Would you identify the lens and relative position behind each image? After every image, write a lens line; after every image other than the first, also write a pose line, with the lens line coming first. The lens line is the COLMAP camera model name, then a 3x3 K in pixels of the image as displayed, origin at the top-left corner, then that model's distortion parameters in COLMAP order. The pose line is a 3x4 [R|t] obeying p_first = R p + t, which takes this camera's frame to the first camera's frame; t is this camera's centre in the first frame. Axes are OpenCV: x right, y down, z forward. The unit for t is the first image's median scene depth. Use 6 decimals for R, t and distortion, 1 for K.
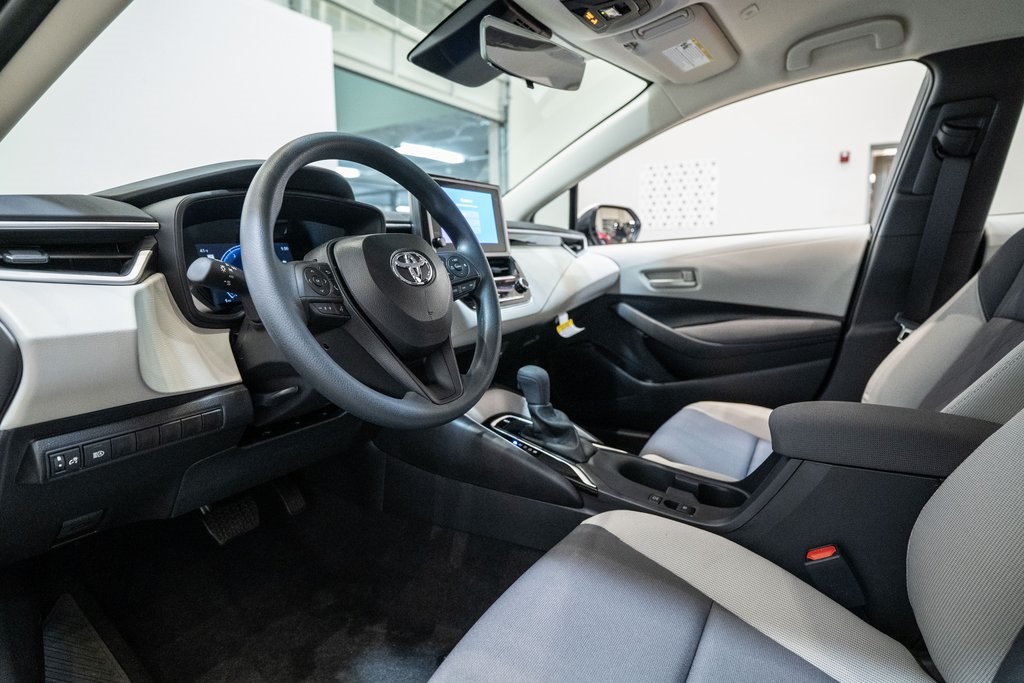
lens RADIAL K [[534.2, 0, 516.4], [0, 534.2, 326.2], [0, 0, 1]] dist [-0.061287, 0.035387]
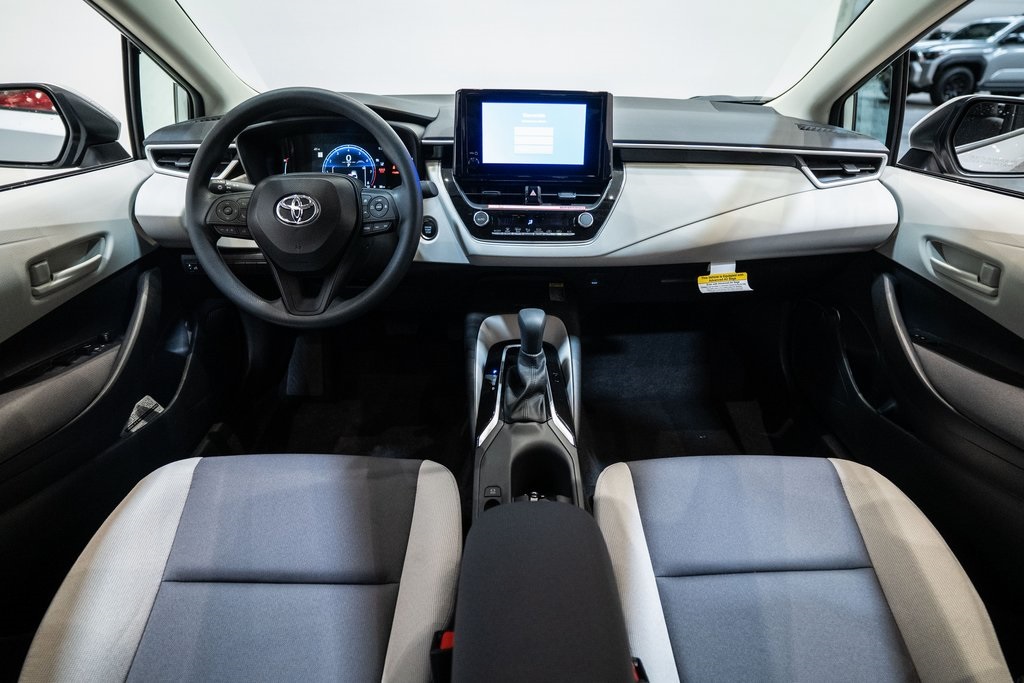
lens RADIAL K [[534.2, 0, 516.4], [0, 534.2, 326.2], [0, 0, 1]] dist [-0.061287, 0.035387]
pose [[0.519674, 0.434364, -0.735708, 0.653576], [-0.140779, 0.892881, 0.427720, -0.275724], [0.842686, -0.118703, 0.525157, 0.433740]]
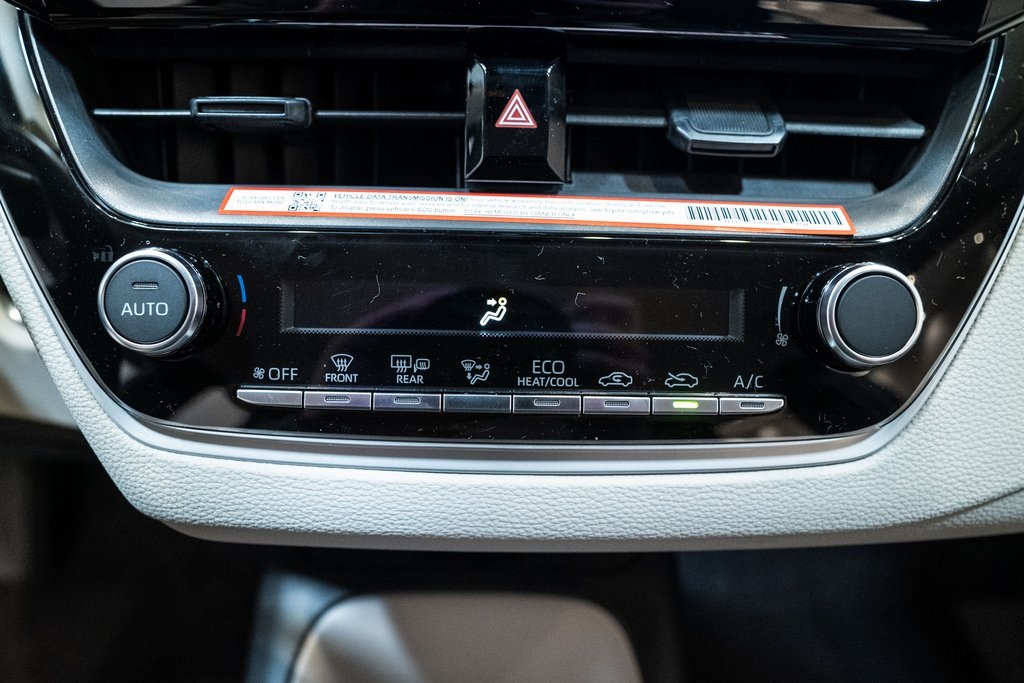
lens RADIAL K [[562.2, 0, 512.0], [0, 562.2, 341.5], [0, 0, 1]] dist [-0.068280, 0.038998]
pose [[0.512970, 0.554980, -0.654873, 0.058808], [-0.155226, 0.810289, 0.565099, -0.134149], [0.844255, -0.188226, 0.501801, 0.855460]]
